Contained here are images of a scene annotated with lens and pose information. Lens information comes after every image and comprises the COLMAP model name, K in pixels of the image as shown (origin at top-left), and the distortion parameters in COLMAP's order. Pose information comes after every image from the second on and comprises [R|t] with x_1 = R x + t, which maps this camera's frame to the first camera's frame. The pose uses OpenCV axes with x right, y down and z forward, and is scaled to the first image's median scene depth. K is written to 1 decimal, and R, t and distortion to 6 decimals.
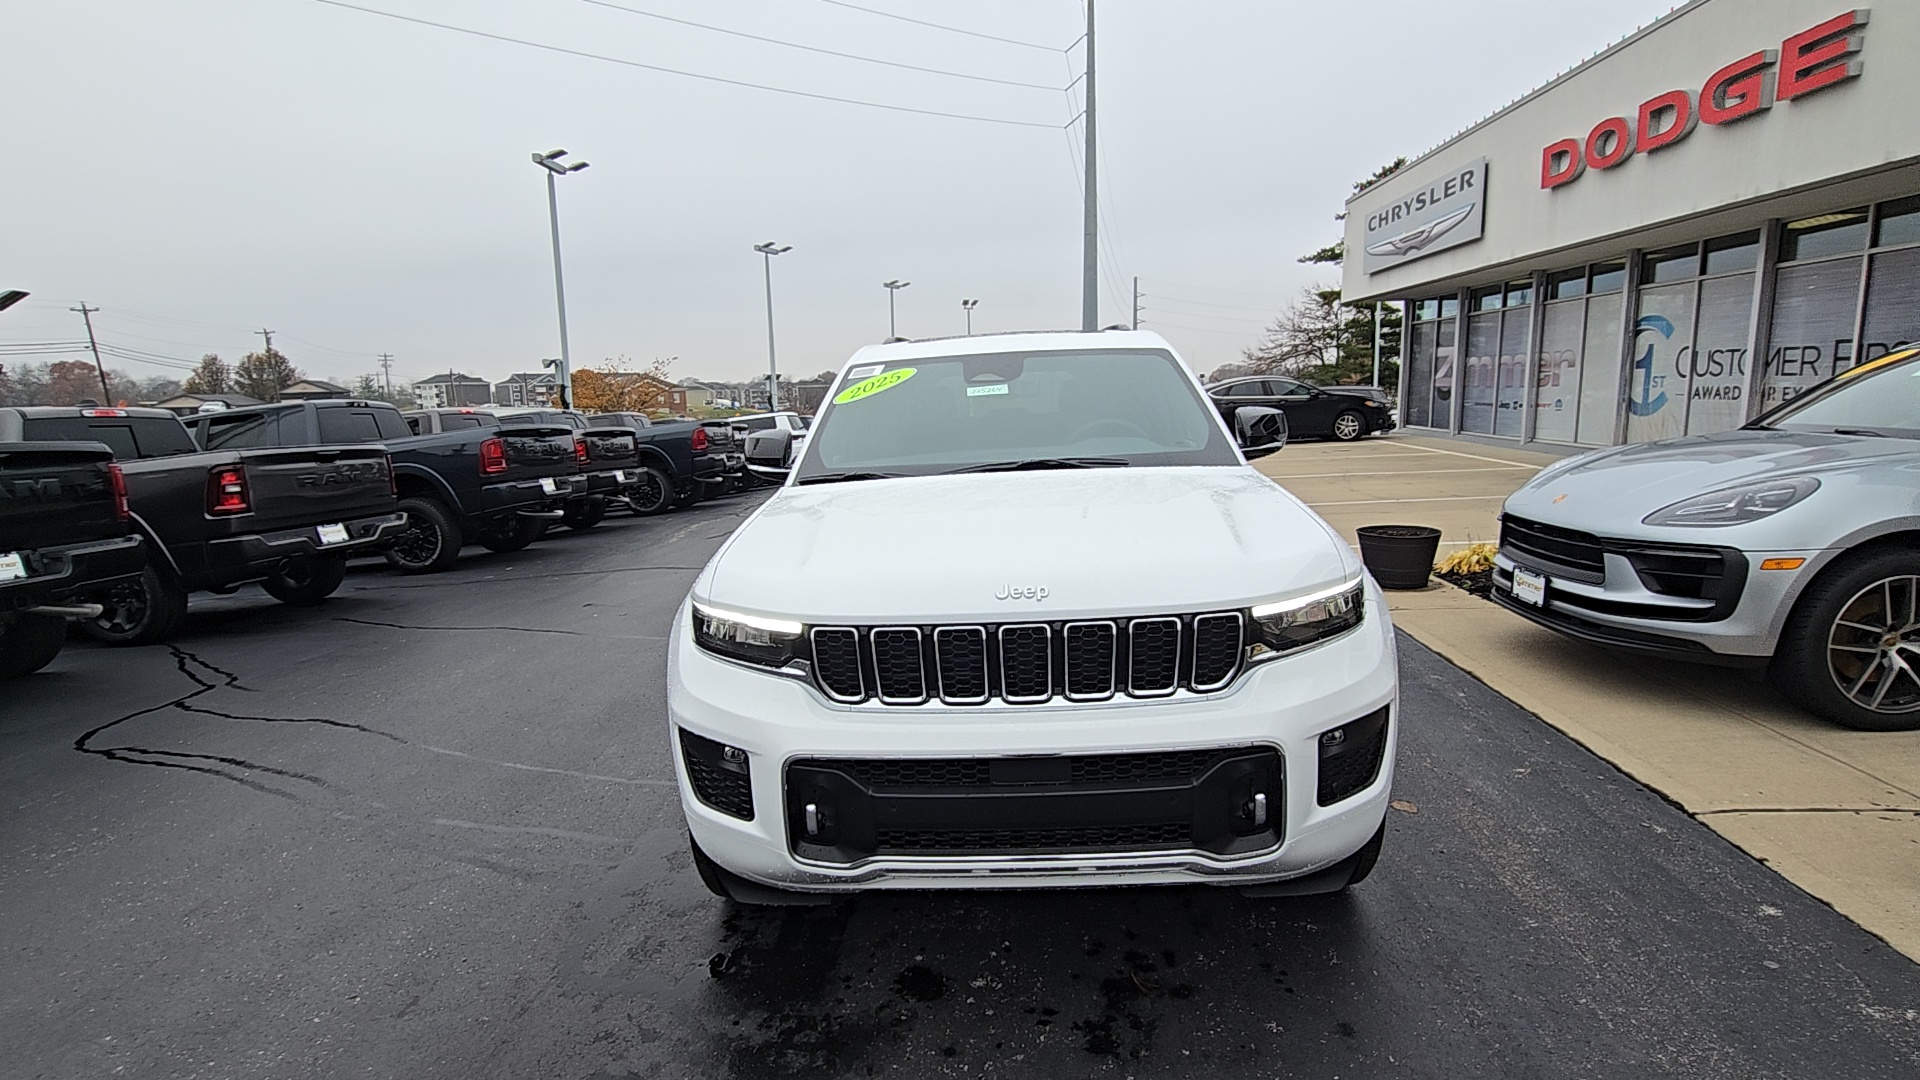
lens RADIAL K [[966.5, 0, 954.0], [0, 966.5, 550.5], [0, 0, 1]] dist [0.000212, -0.000384]
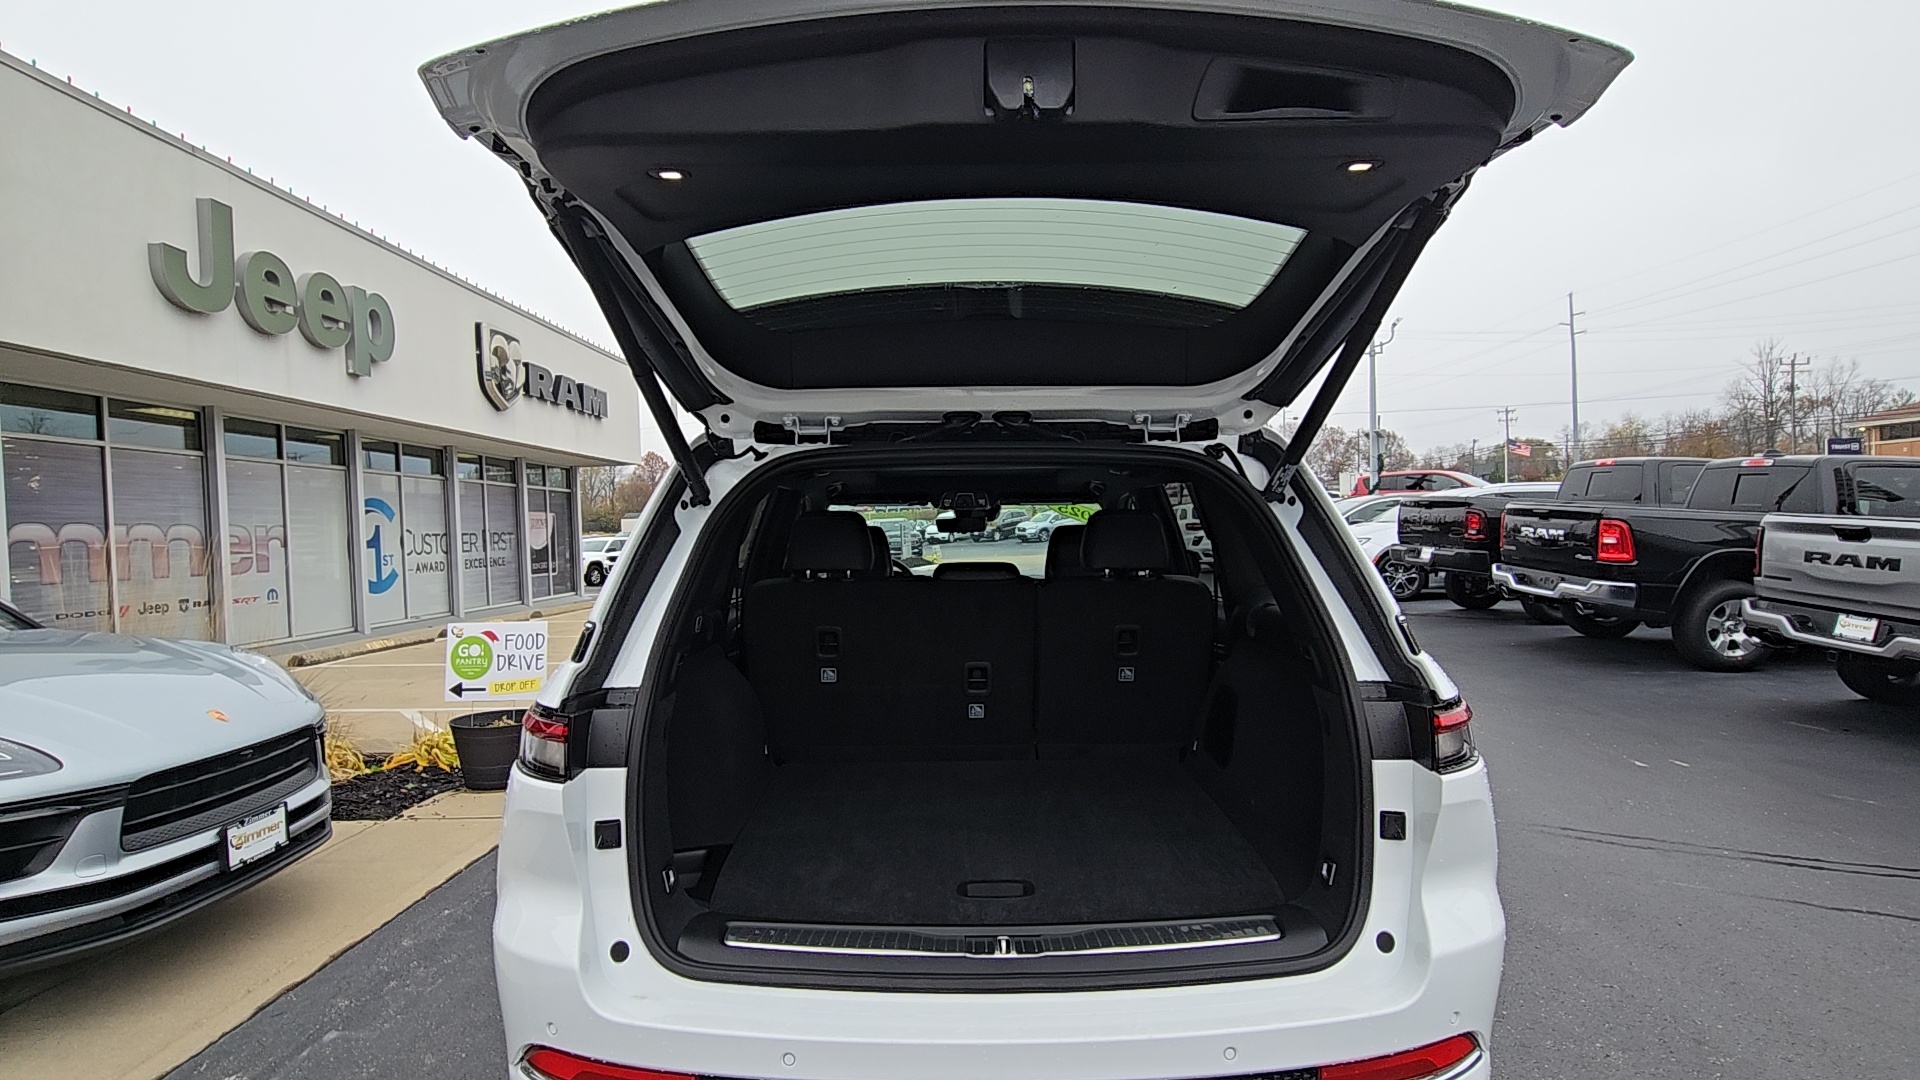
lens RADIAL K [[966.5, 0, 950.9], [0, 966.5, 550.4], [0, 0, 1]] dist [0.000212, -0.000384]
pose [[-0.996754, 0.058825, -0.054969, 0.045651], [0.047416, 0.980696, 0.189700, -0.119759], [0.065067, 0.186478, -0.980302, 0.719221]]
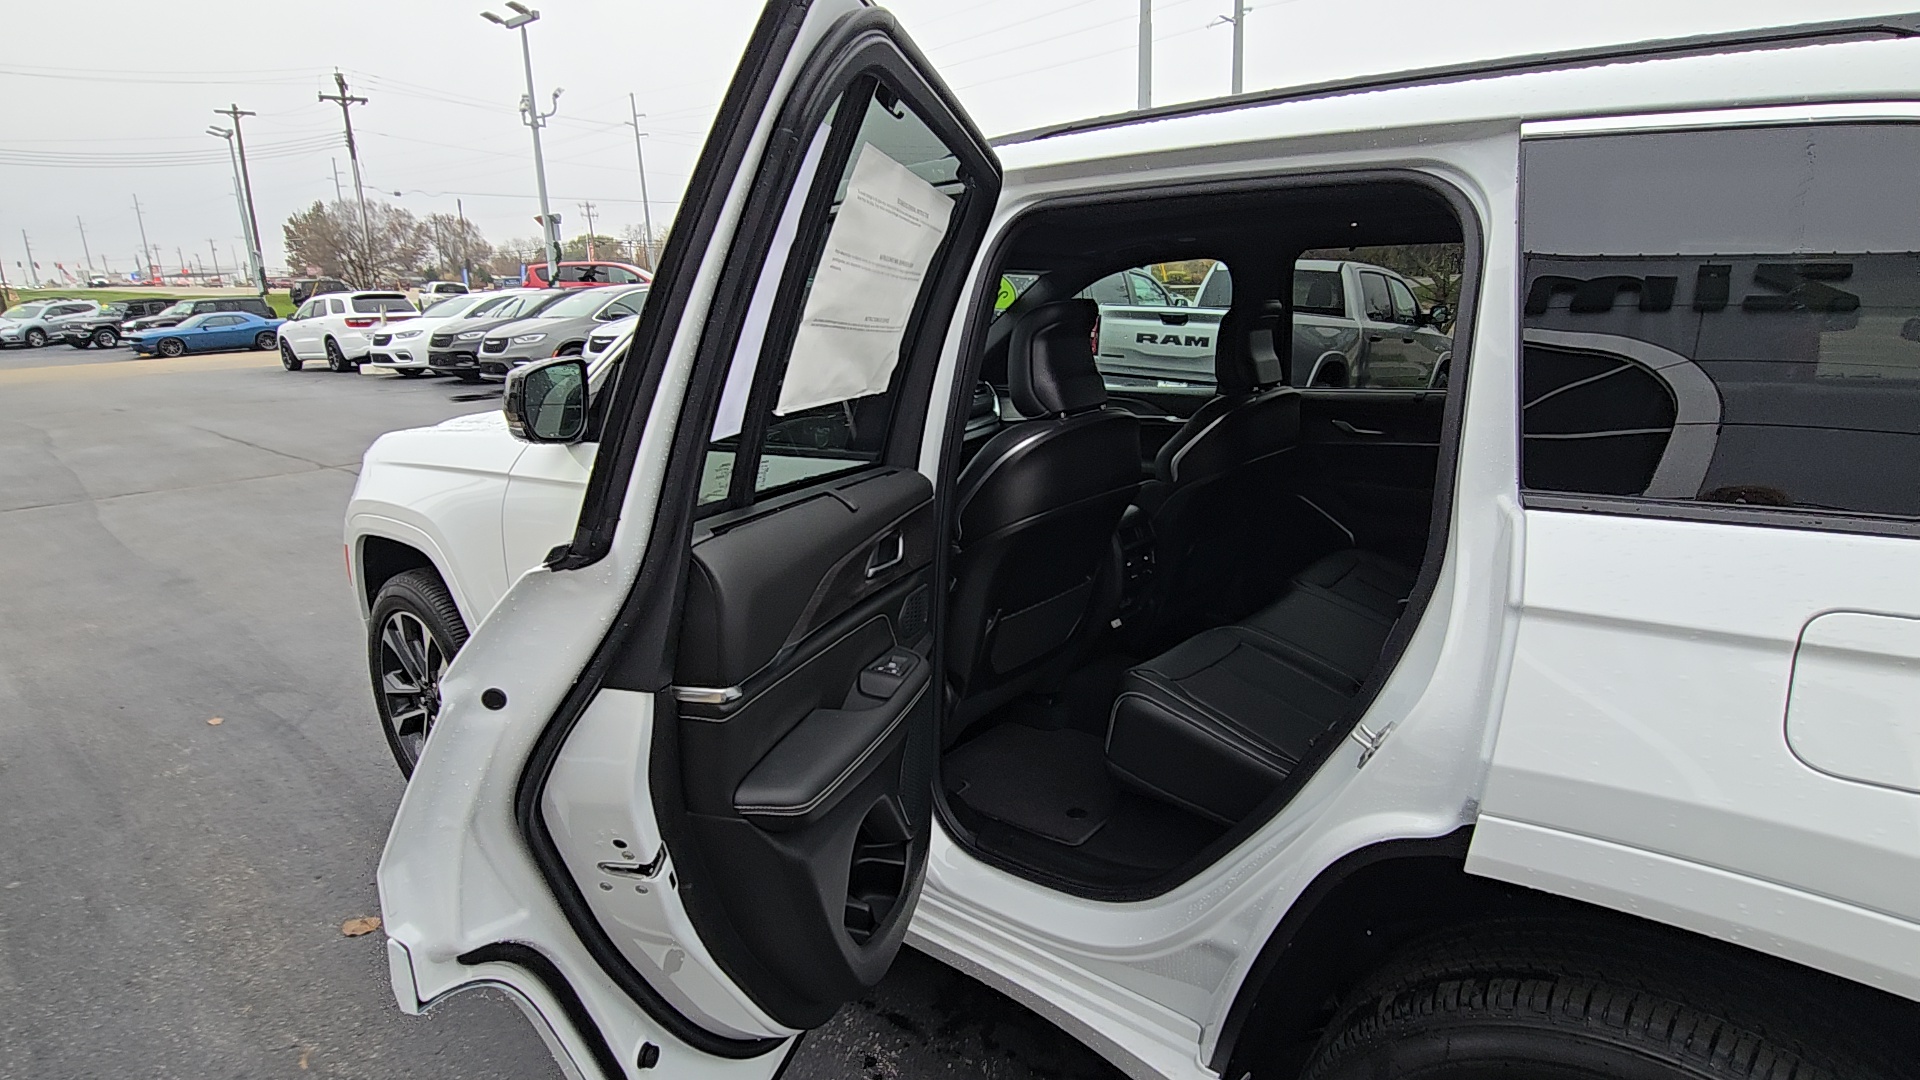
lens RADIAL K [[966.5, 0, 950.1], [0, 966.5, 542.6], [0, 0, 1]] dist [0.000212, -0.000384]
pose [[-0.589067, 0.241988, -0.771001, 0.207647], [-0.090088, 0.928496, 0.360250, -0.089299], [0.803047, 0.281669, -0.525146, 0.495634]]
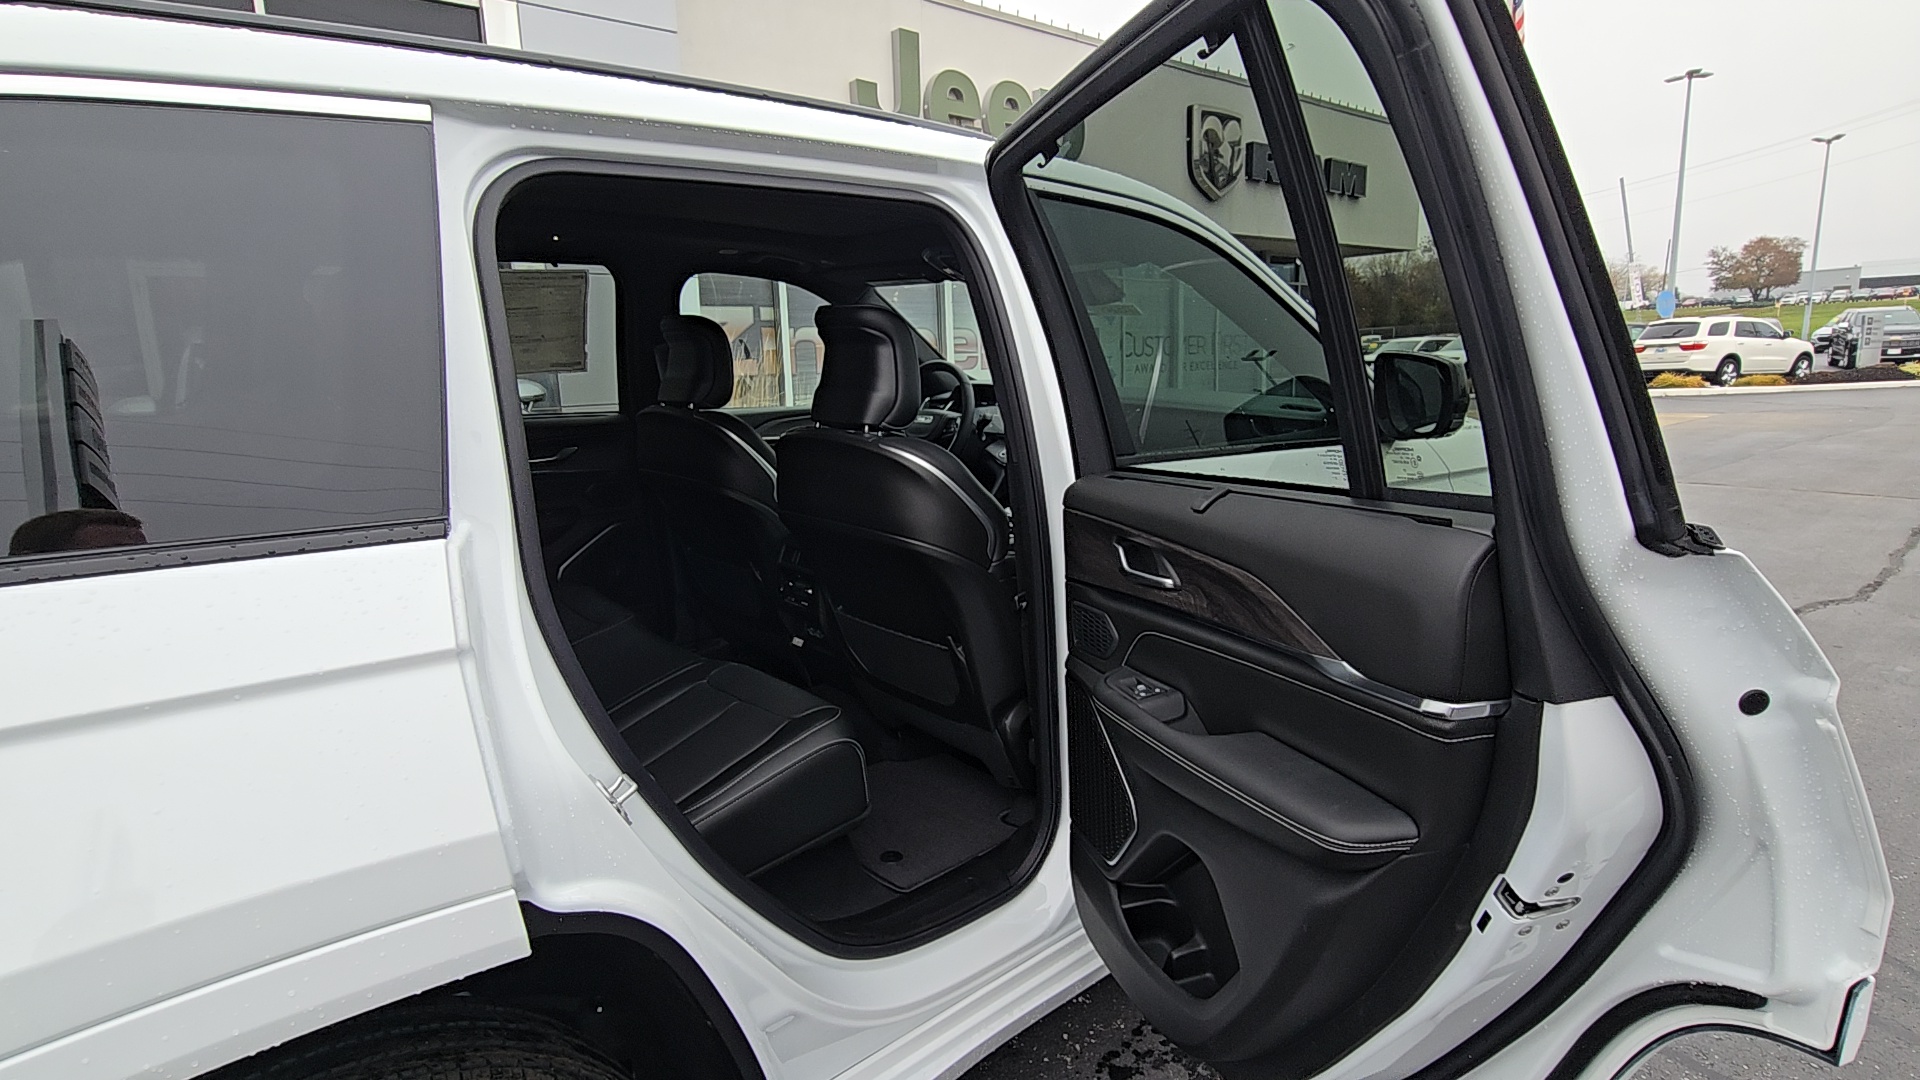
lens RADIAL K [[966.5, 0, 949.8], [0, 966.5, 545.9], [0, 0, 1]] dist [0.000212, -0.000384]
pose [[-0.692562, -0.091527, 0.715528, -0.134534], [0.167512, 0.944397, 0.282938, -0.072518], [-0.701639, 0.315812, -0.638721, 0.521235]]
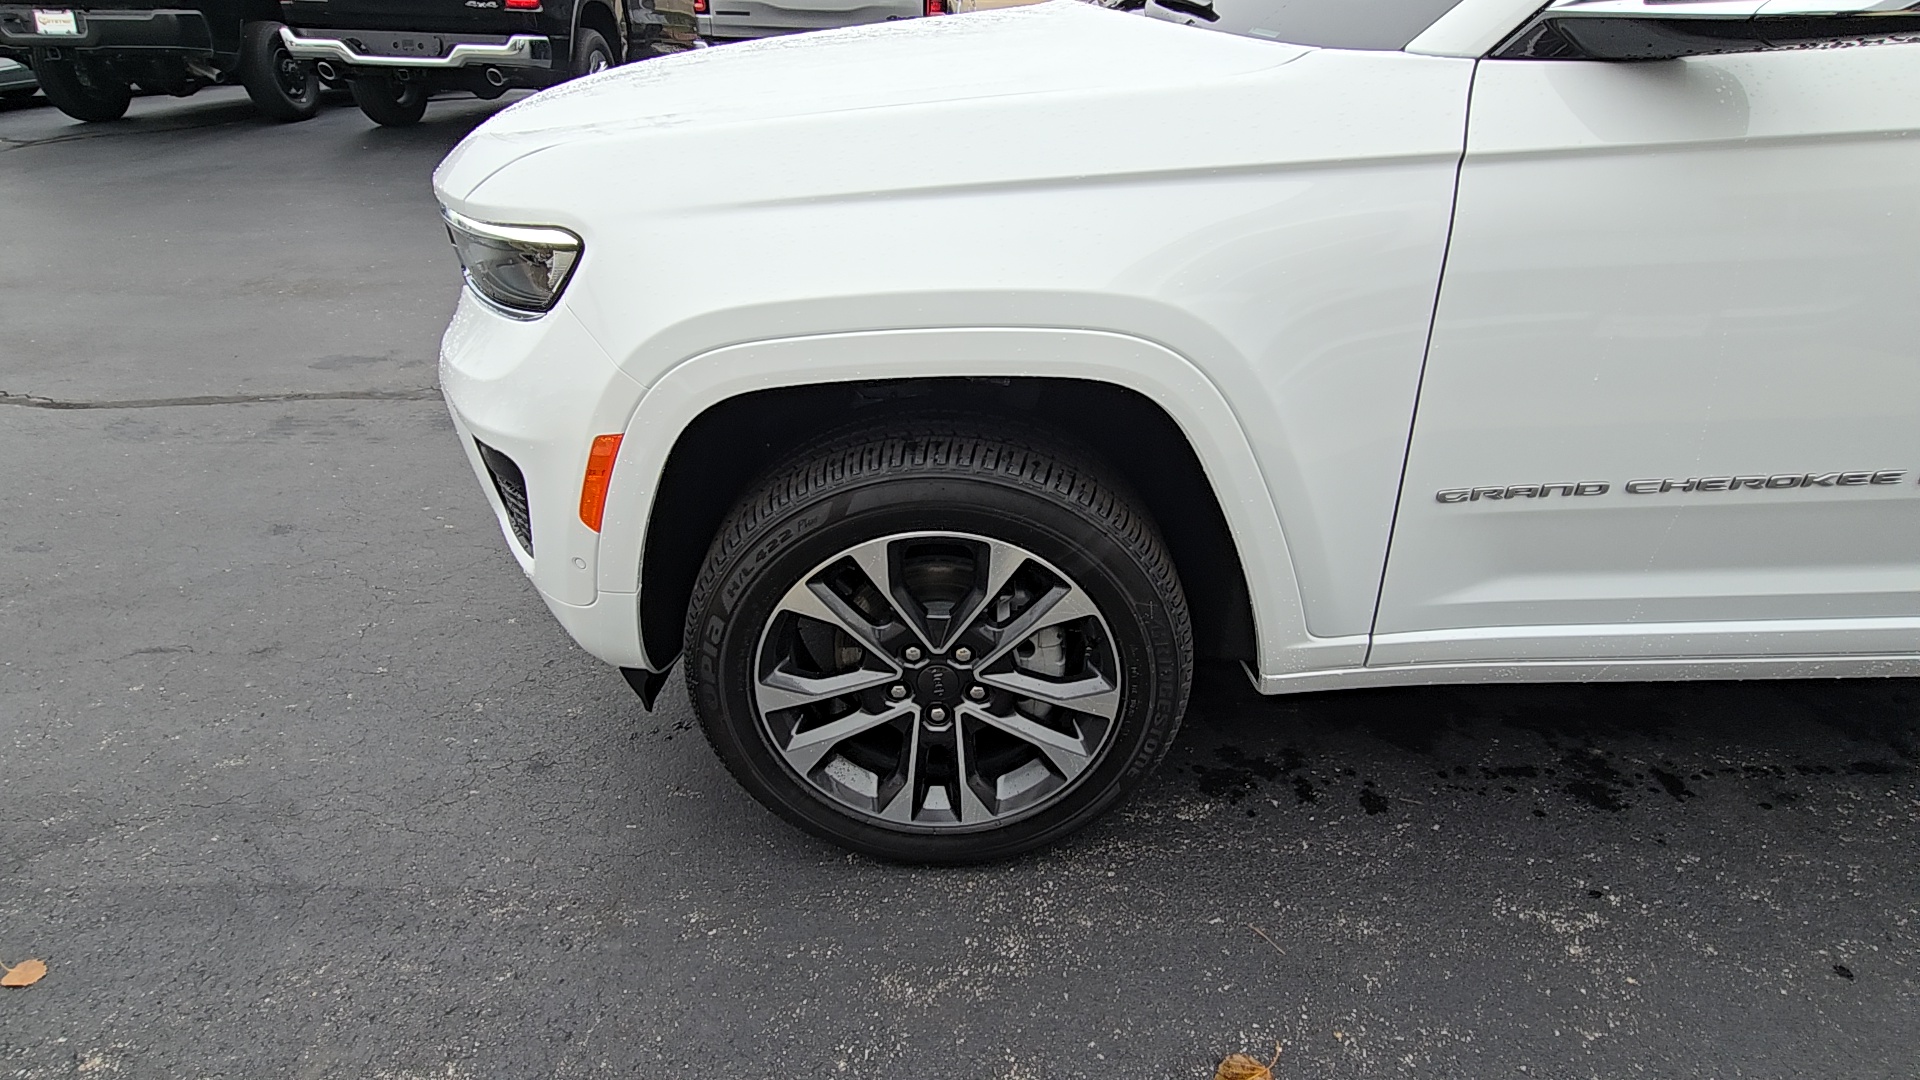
lens RADIAL K [[966.5, 0, 949.9], [0, 966.5, 547.9], [0, 0, 1]] dist [0.000212, -0.000384]
pose [[0.035228, 0.552632, -0.832680, 0.199487], [-0.143925, 0.827317, 0.542984, -0.031282], [0.988961, 0.100715, 0.108682, 0.246946]]
